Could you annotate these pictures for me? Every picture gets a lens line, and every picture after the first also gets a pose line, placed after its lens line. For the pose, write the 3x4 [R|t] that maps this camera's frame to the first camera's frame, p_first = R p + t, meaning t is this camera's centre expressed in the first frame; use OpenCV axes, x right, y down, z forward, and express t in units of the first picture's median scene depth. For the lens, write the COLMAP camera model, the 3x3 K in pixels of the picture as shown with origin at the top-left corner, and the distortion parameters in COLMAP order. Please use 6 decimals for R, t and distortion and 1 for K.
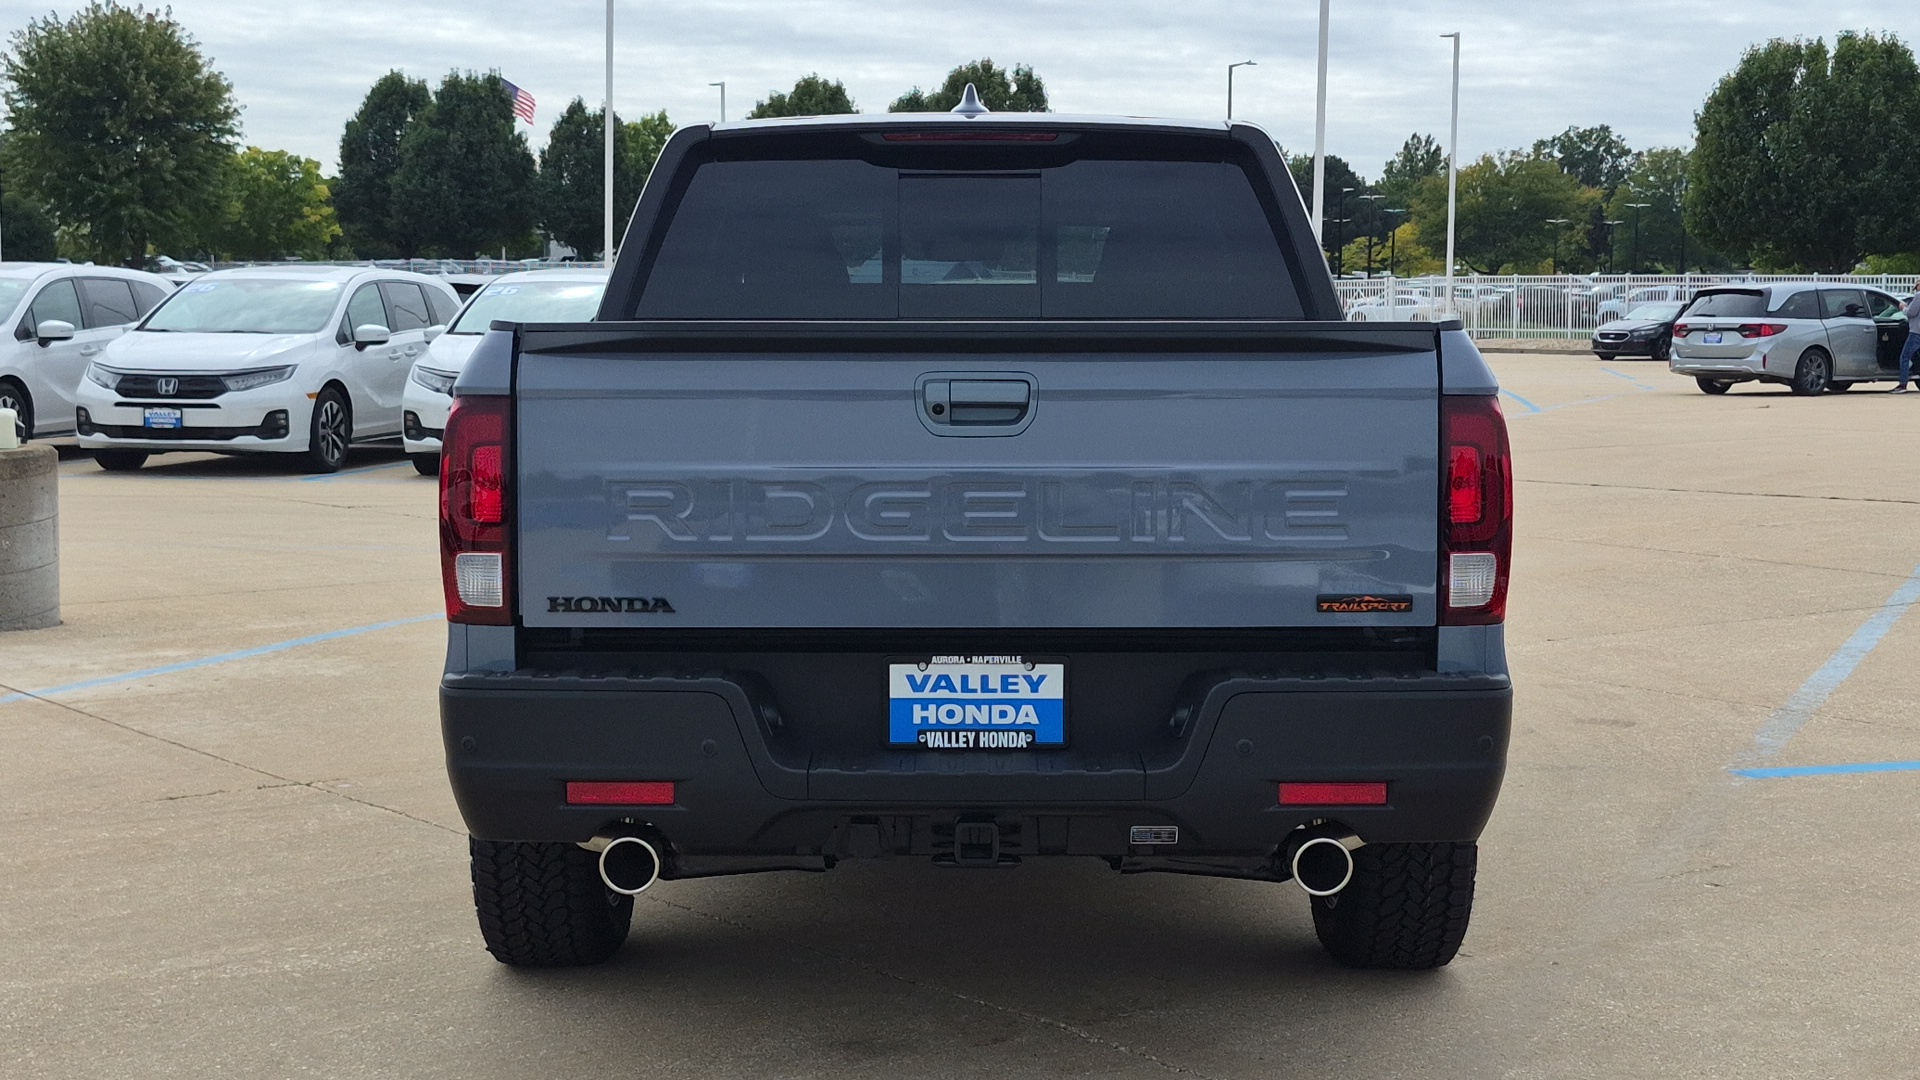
lens RADIAL K [[2641.1, 0, 960.0], [0, 2641.1, 540.0], [0, 0, 1]] dist [0.188299, -0.461774]
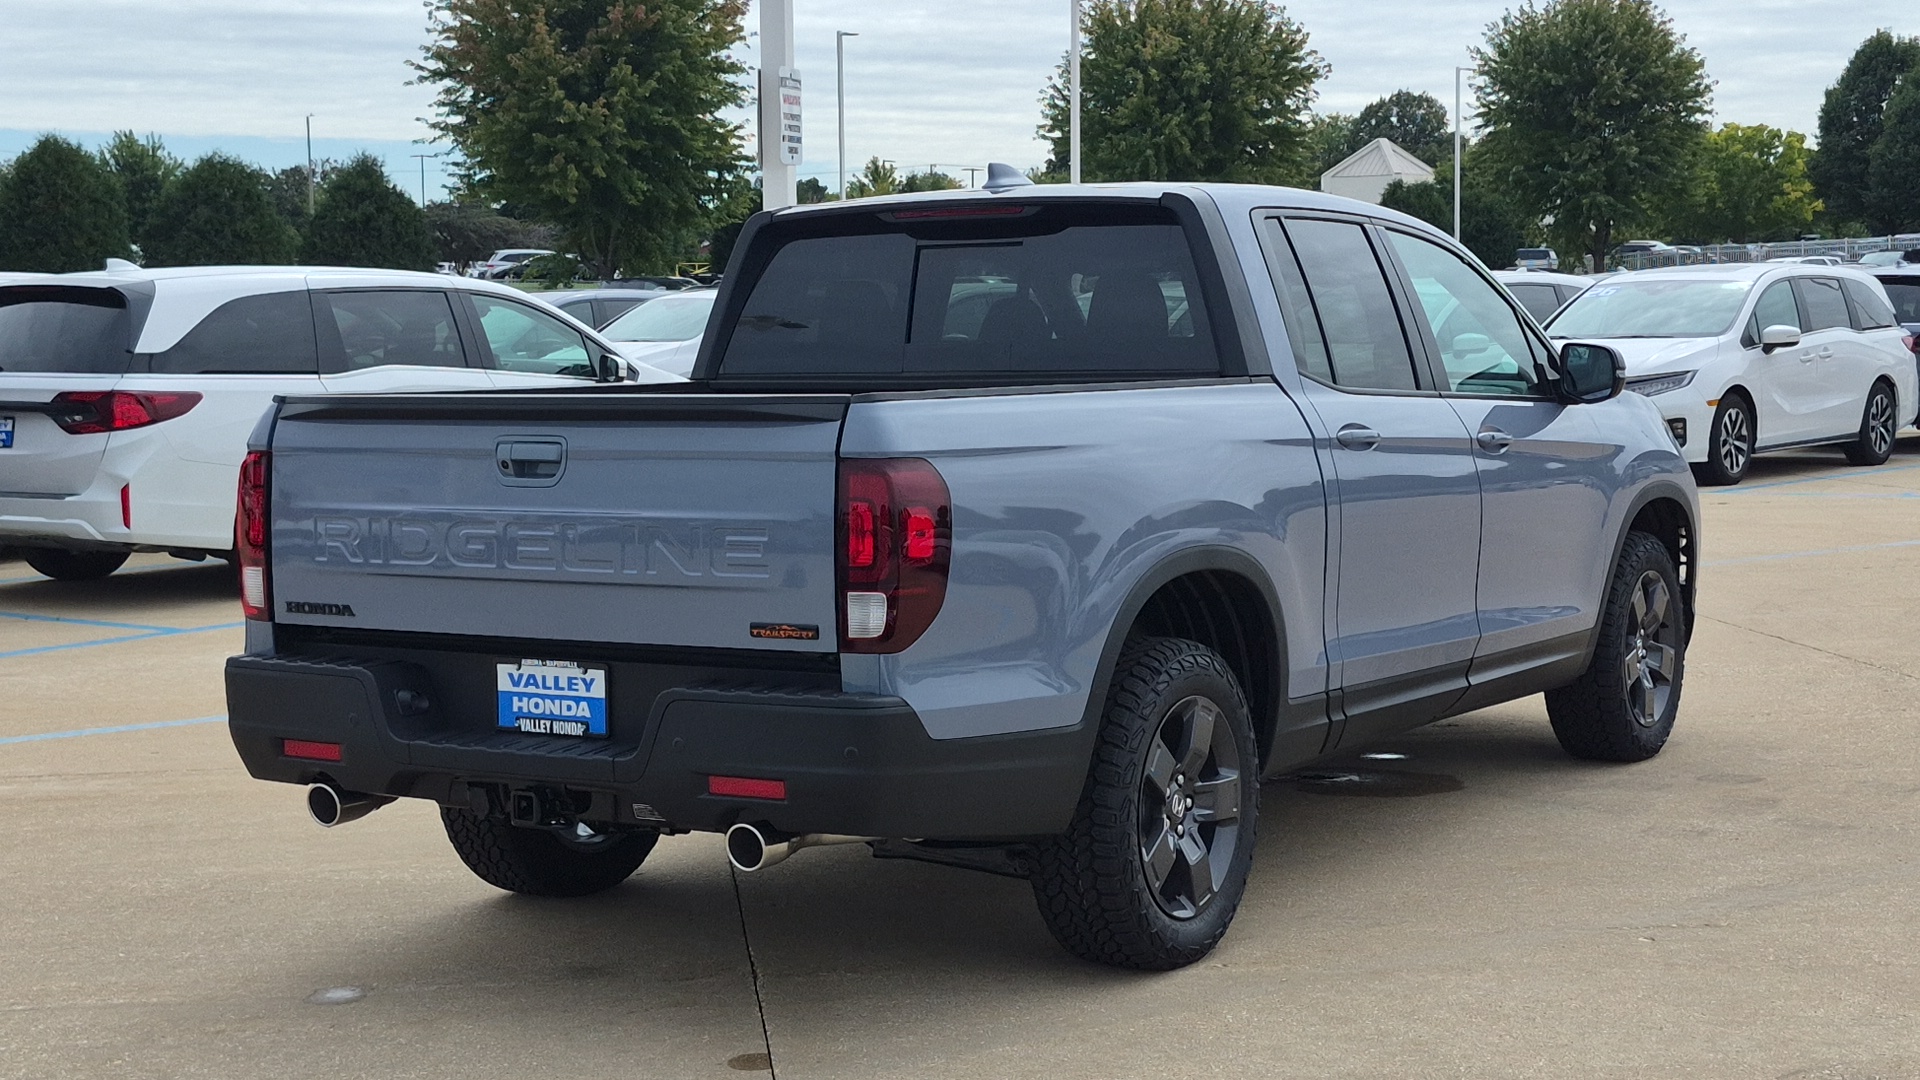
lens RADIAL K [[2819.1, 0, 960.0], [0, 2819.1, 540.0], [0, 0, 1]] dist [0.154368, -0.016248]
pose [[0.848811, 0.025232, -0.528094, 0.878752], [-0.024503, 0.999665, 0.008380, -0.029379], [0.528129, 0.005827, 0.849144, -0.040120]]
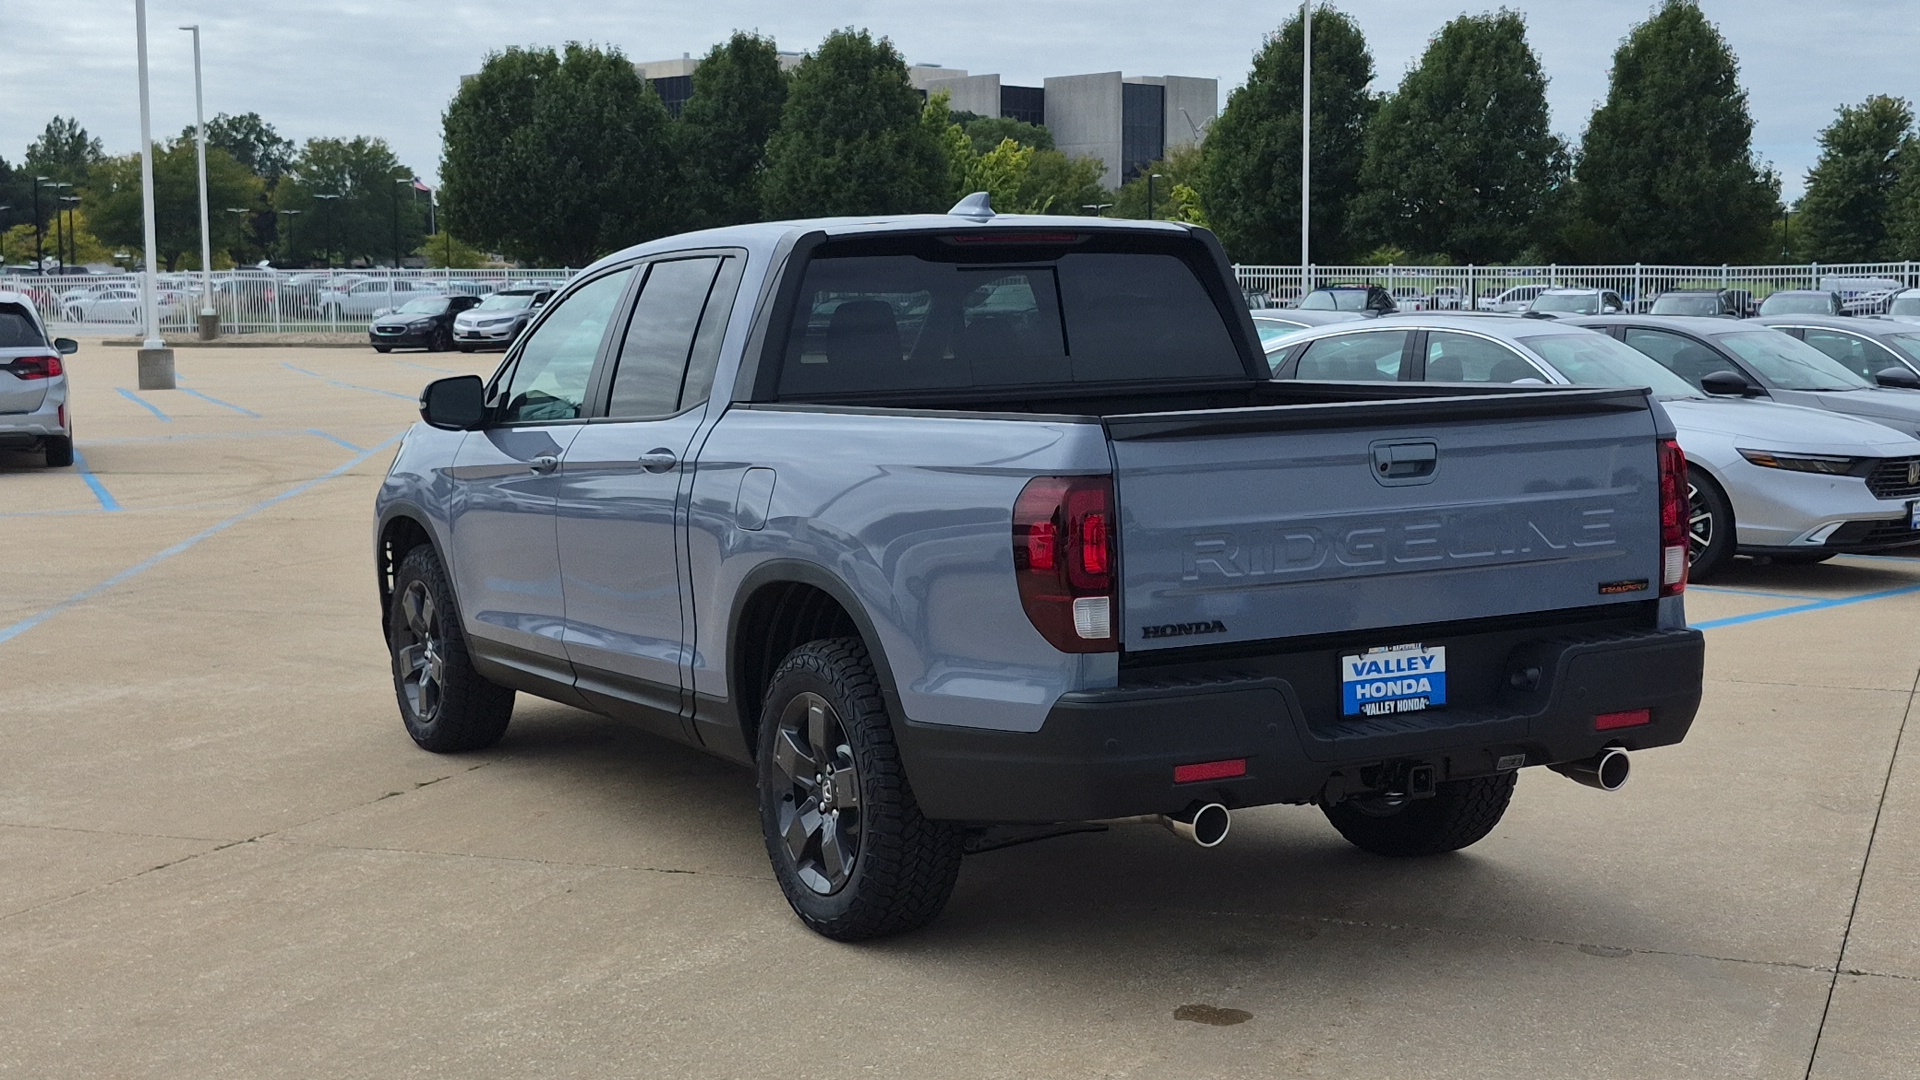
lens RADIAL K [[2641.1, 0, 960.0], [0, 2641.1, 540.0], [0, 0, 1]] dist [0.188299, -0.461774]
pose [[0.875286, -0.065781, 0.479111, -0.841898], [0.063031, 0.997773, 0.021841, -0.054484], [-0.479481, 0.011082, 0.877482, -0.096909]]
